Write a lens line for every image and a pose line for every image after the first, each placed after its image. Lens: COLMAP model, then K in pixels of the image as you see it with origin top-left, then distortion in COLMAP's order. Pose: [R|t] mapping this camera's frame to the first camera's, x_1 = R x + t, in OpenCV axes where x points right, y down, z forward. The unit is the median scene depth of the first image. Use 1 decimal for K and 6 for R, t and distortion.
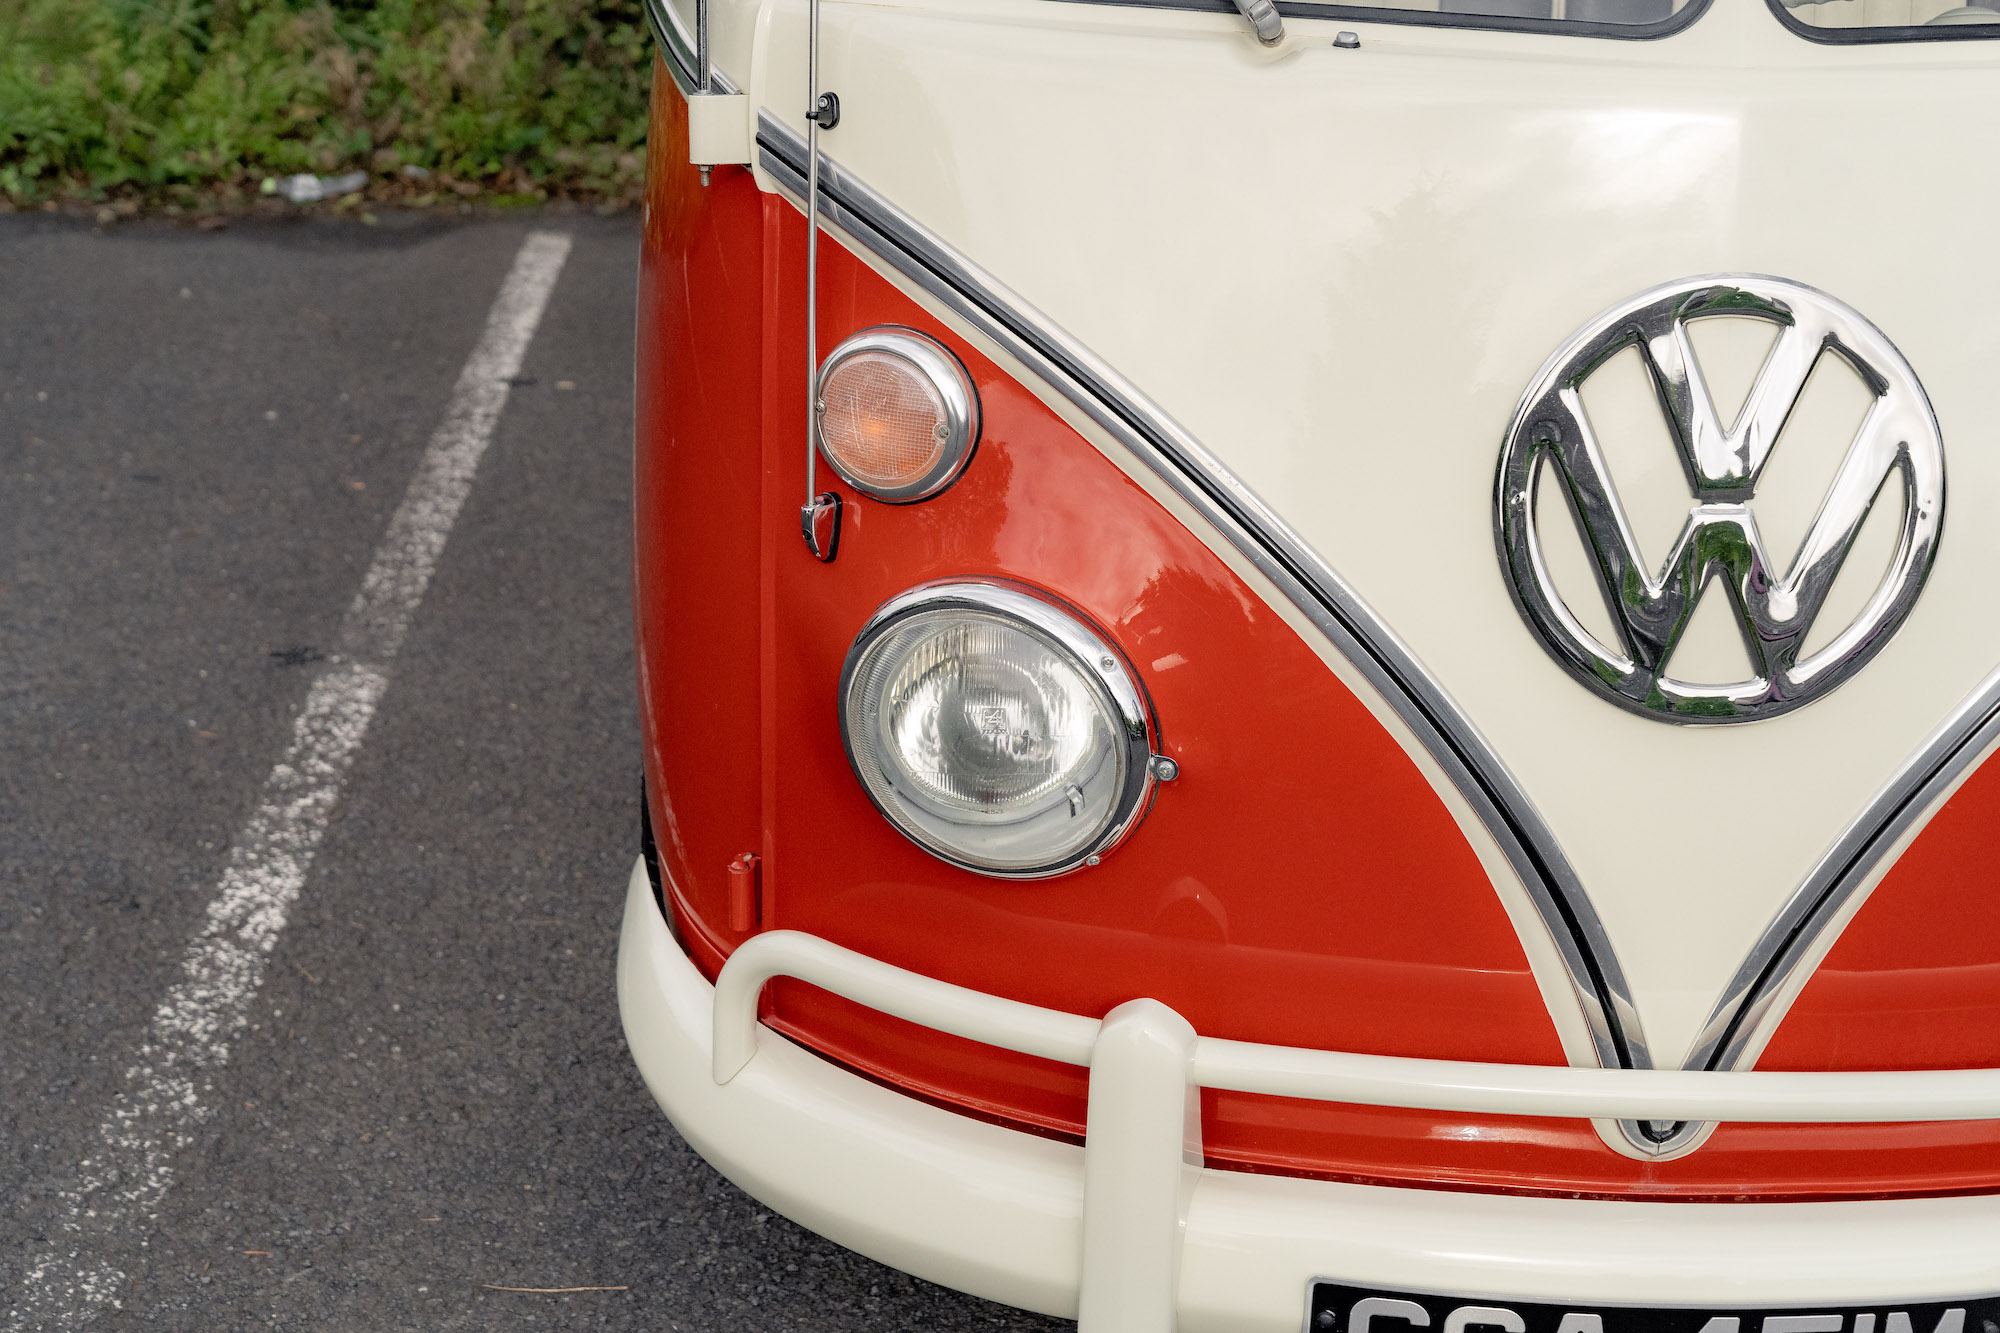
lens RADIAL K [[2964.7, 0, 1000.0], [0, 2964.7, 666.5], [0, 0, 1]] dist [0.089283, -0.024224]
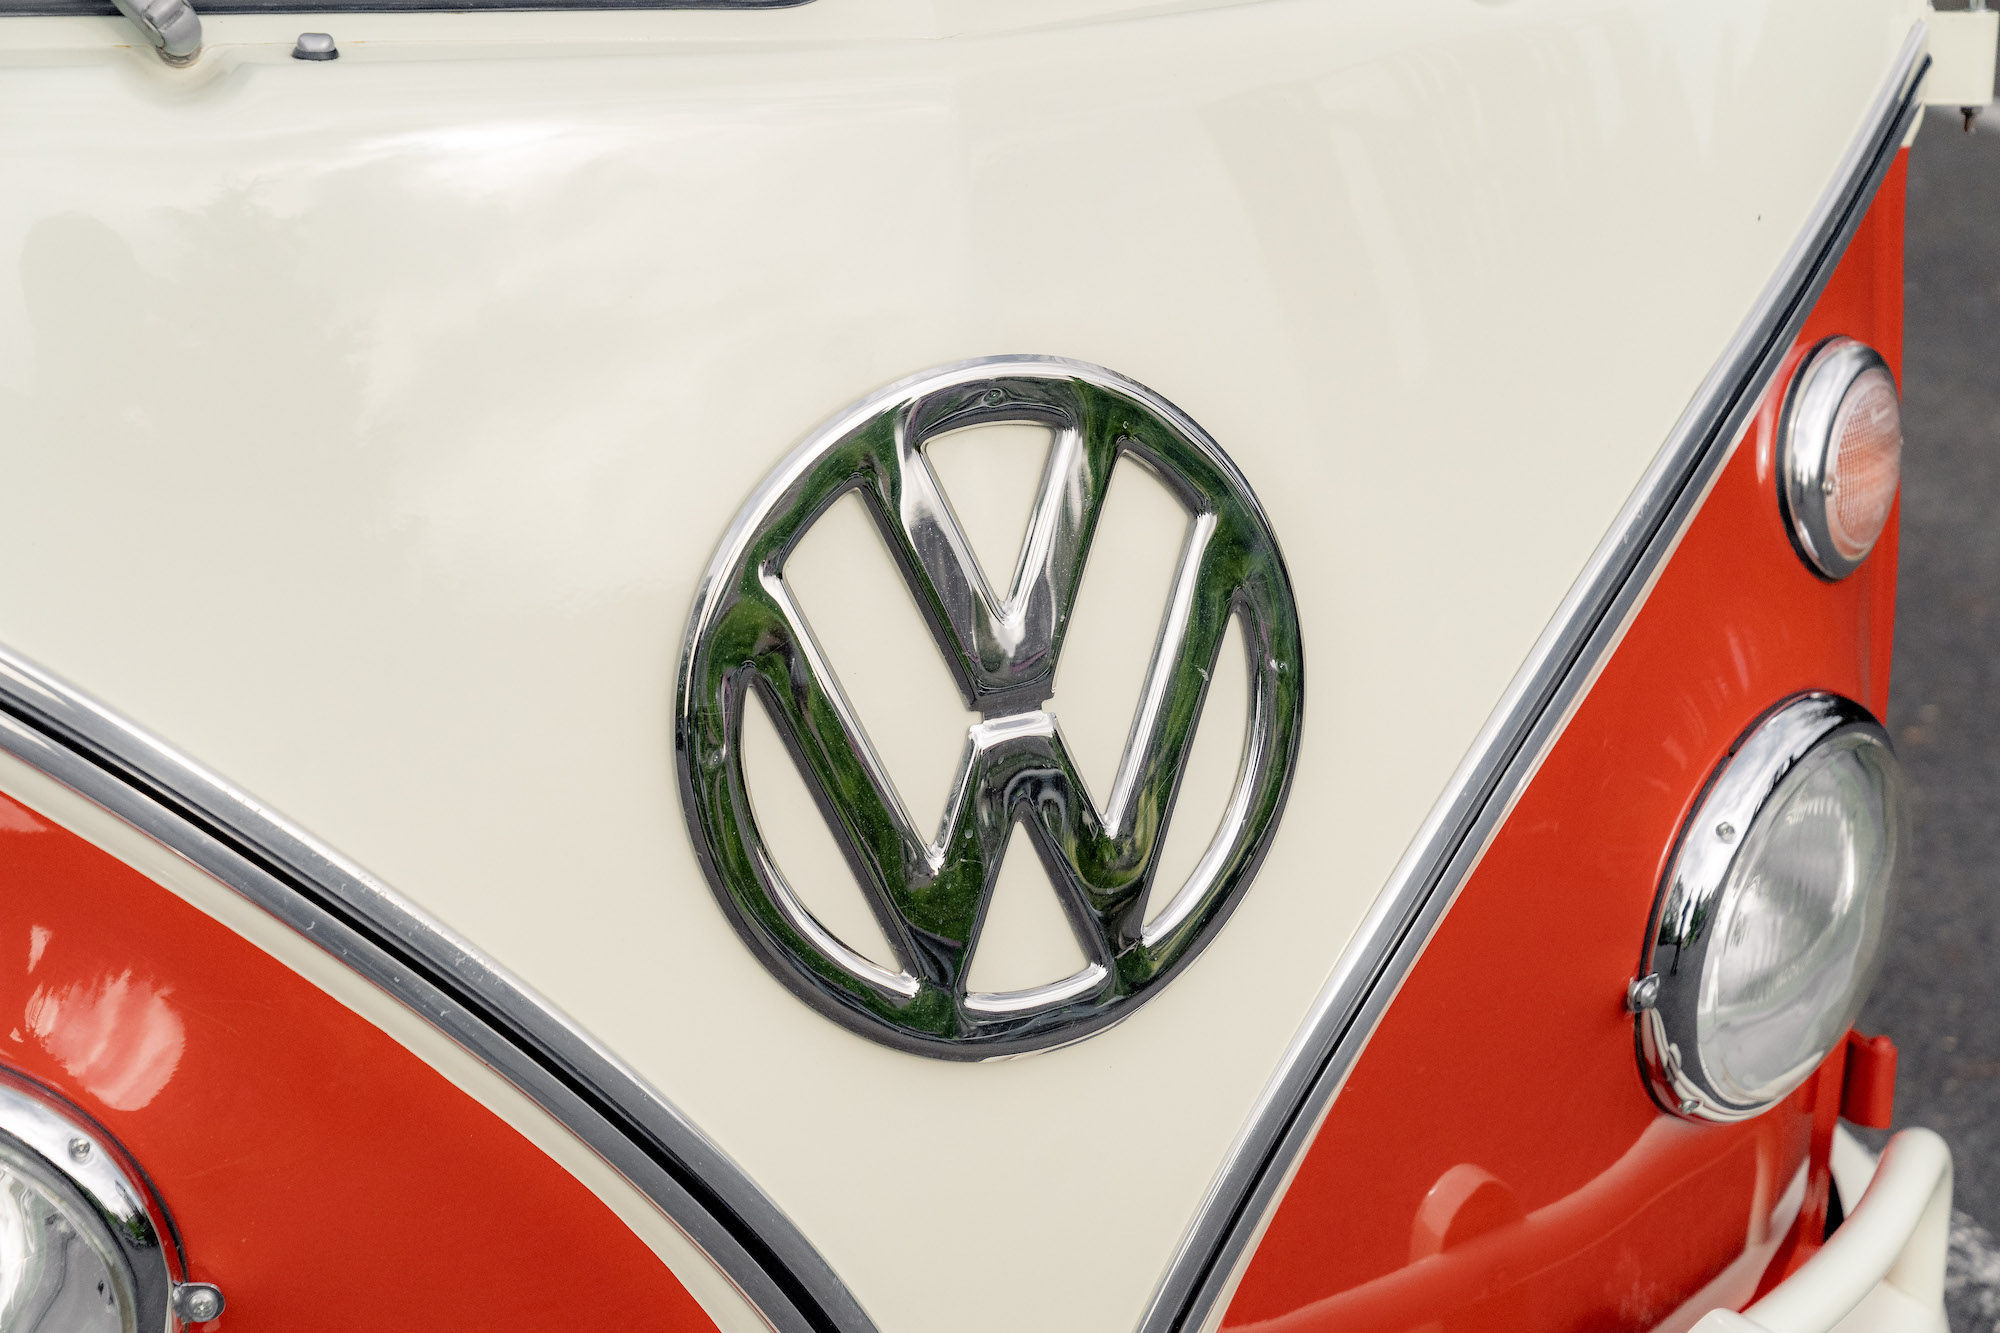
lens RADIAL K [[3954.2, 0, 1004.3], [0, 3954.2, 696.7], [0, 0, 1]] dist [0.065011, -0.028408]
pose [[0.894882, -0.167040, 0.413863, -0.085003], [0.164293, 0.985495, 0.042513, -0.072096], [-0.414962, 0.029951, 0.909346, 0.174509]]
